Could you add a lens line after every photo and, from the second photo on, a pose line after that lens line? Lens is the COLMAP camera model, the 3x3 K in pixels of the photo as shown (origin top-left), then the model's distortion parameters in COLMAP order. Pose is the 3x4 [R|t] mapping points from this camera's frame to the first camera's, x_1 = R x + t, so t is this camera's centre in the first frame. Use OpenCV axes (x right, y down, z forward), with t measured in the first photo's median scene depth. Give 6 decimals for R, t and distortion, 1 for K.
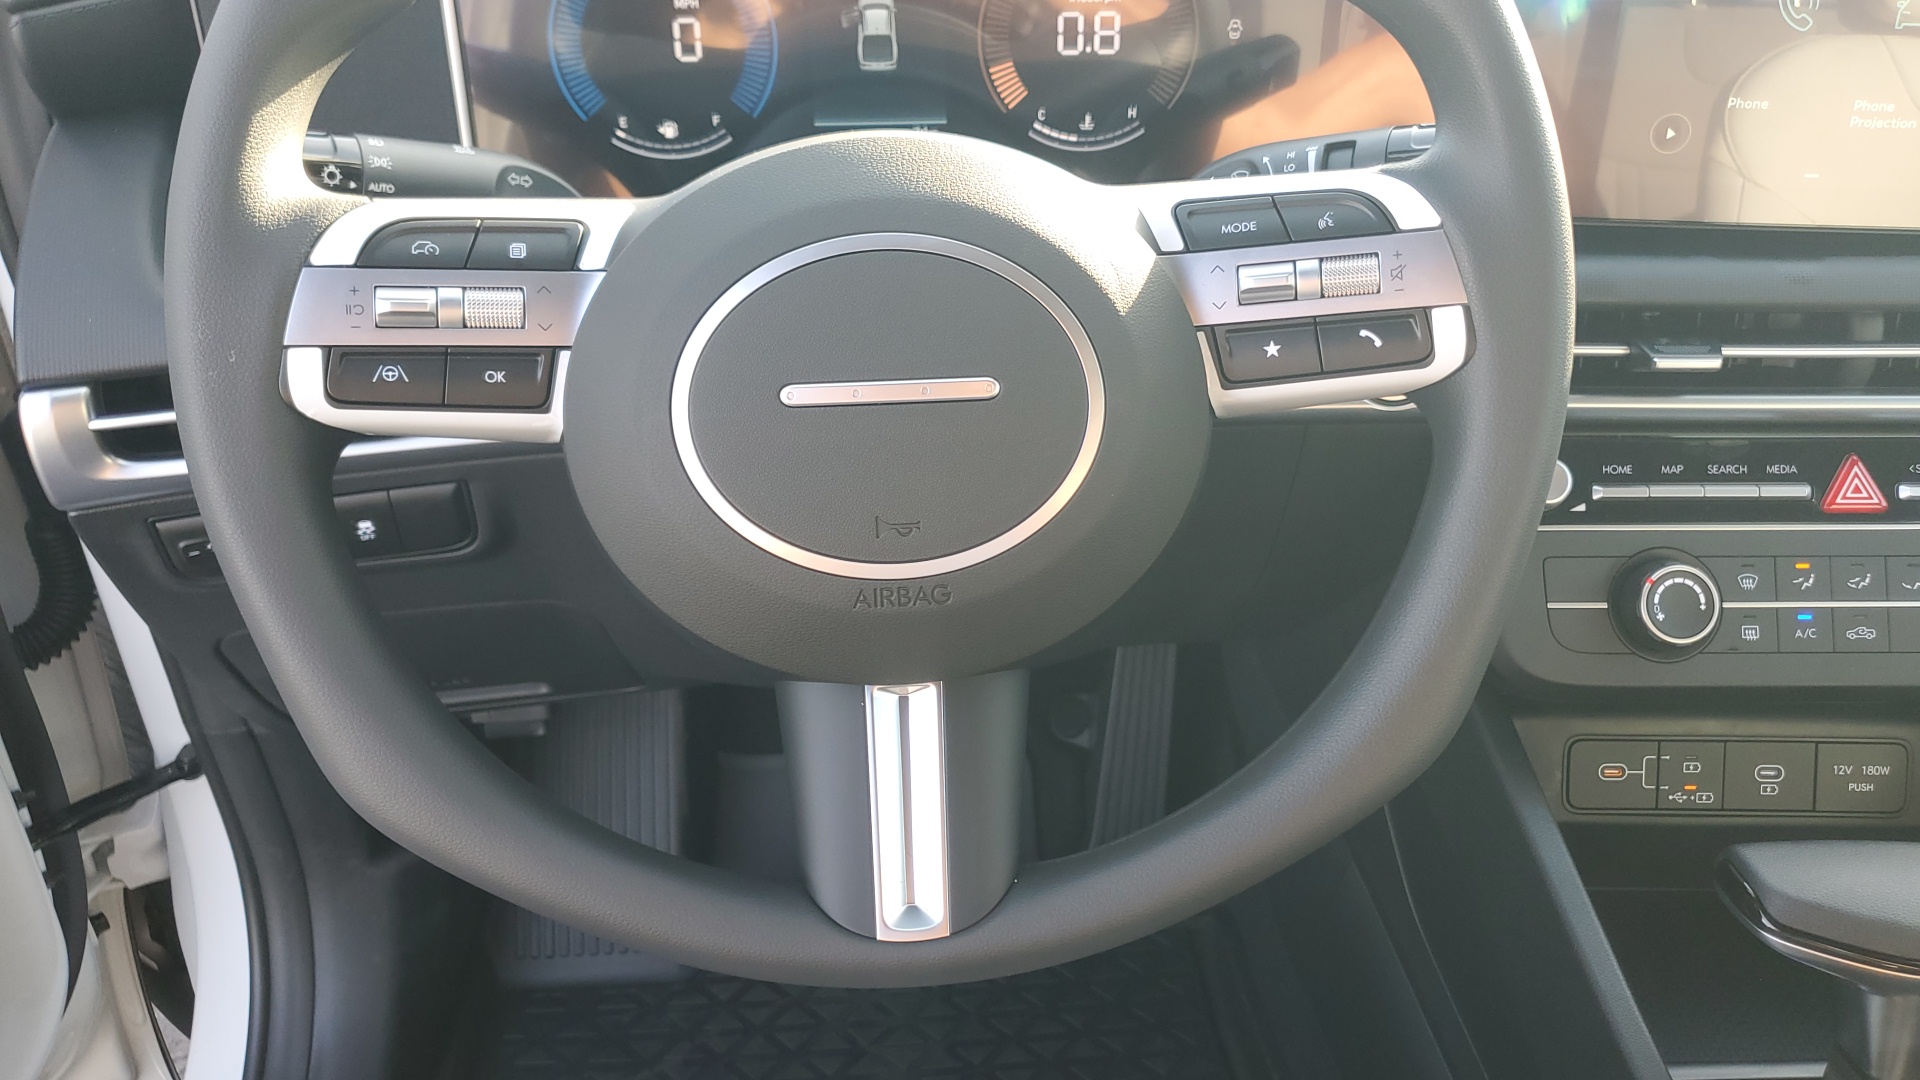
lens RADIAL K [[1518.2, 0, 975.3], [0, 1518.2, 531.3], [0, 0, 1]] dist [0.048835, -0.070983]
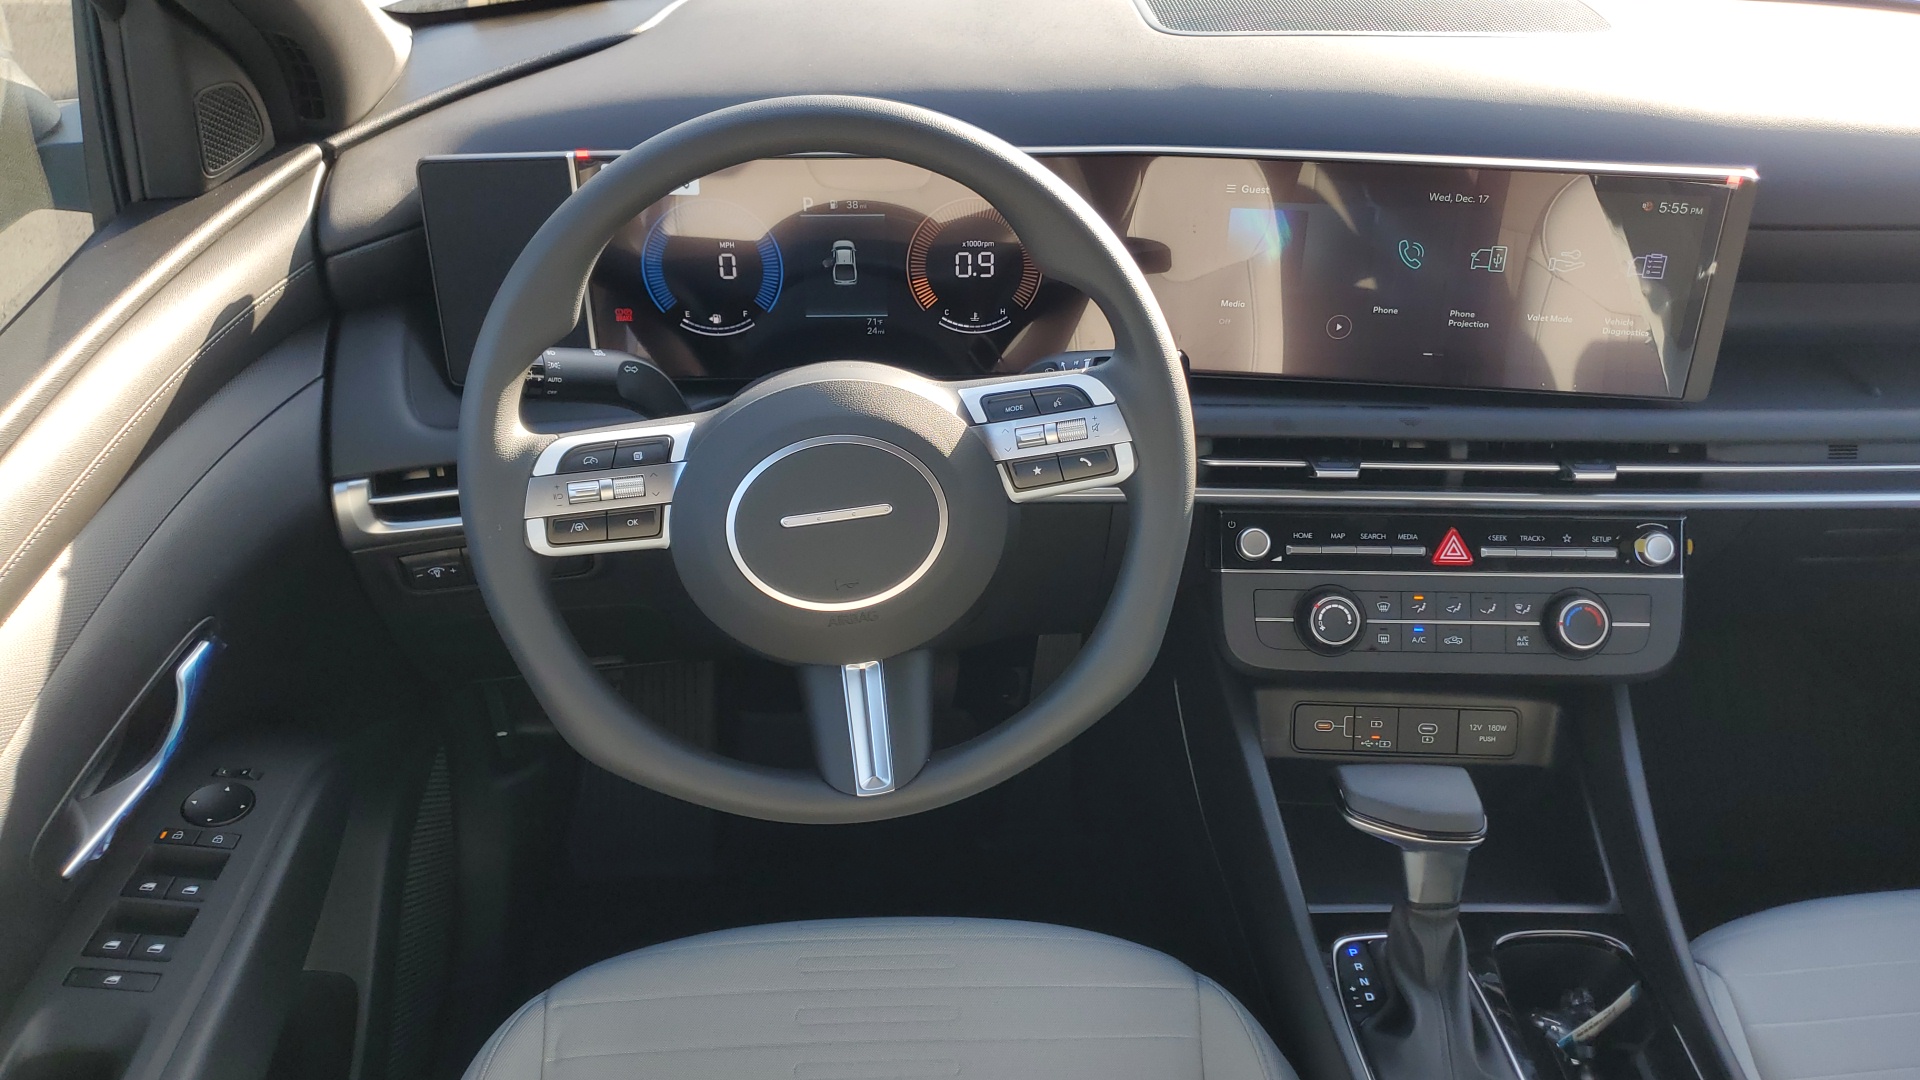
lens RADIAL K [[1518.2, 0, 977.8], [0, 1518.2, 547.8], [0, 0, 1]] dist [0.048835, -0.070983]
pose [[0.999705, 0.016151, -0.018145, 0.111756], [-0.015598, 0.999421, 0.030247, -0.073136], [0.018623, -0.029955, 0.999378, -0.622640]]
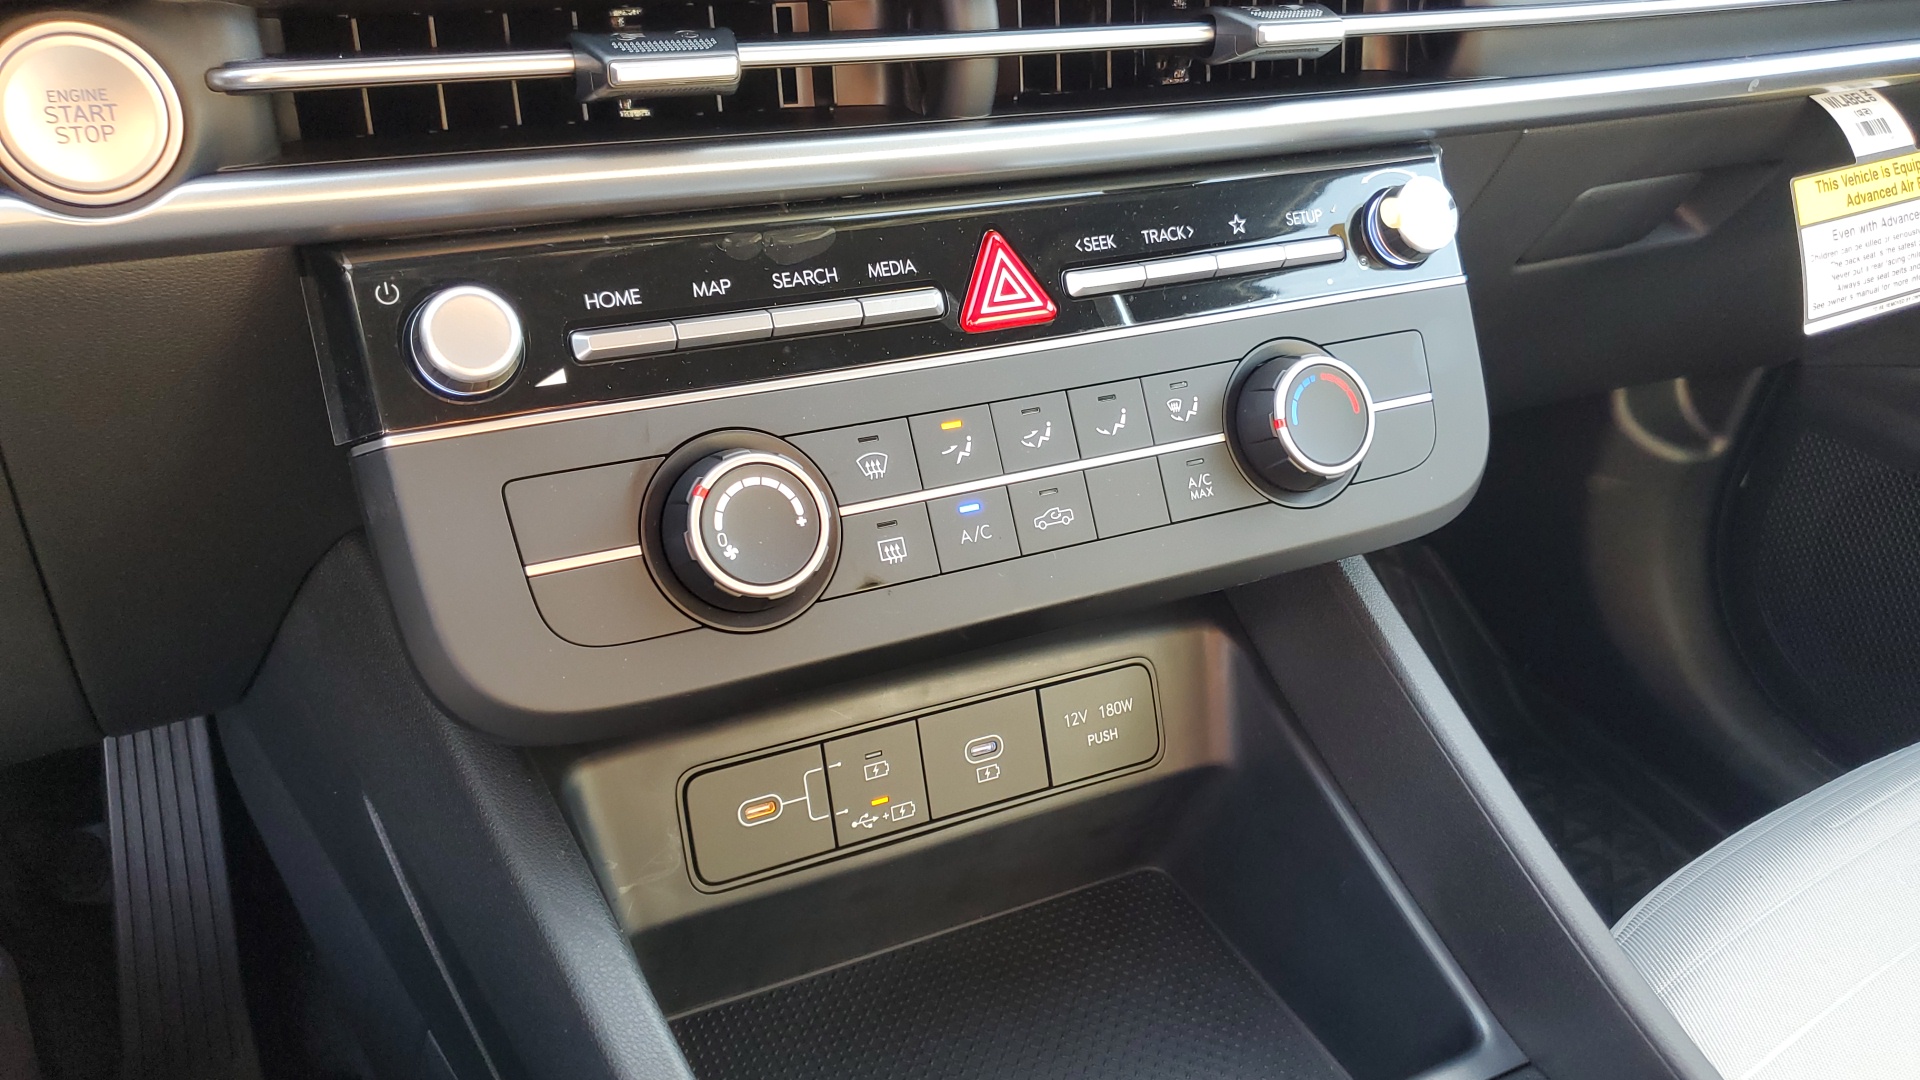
lens RADIAL K [[1518.2, 0, 1010.9], [0, 1518.2, 568.6], [0, 0, 1]] dist [0.048835, -0.070983]
pose [[0.875562, -0.192422, 0.443131, 0.296527], [0.177177, 0.981239, 0.076010, 0.038131], [-0.449443, 0.011961, 0.893229, 0.474708]]
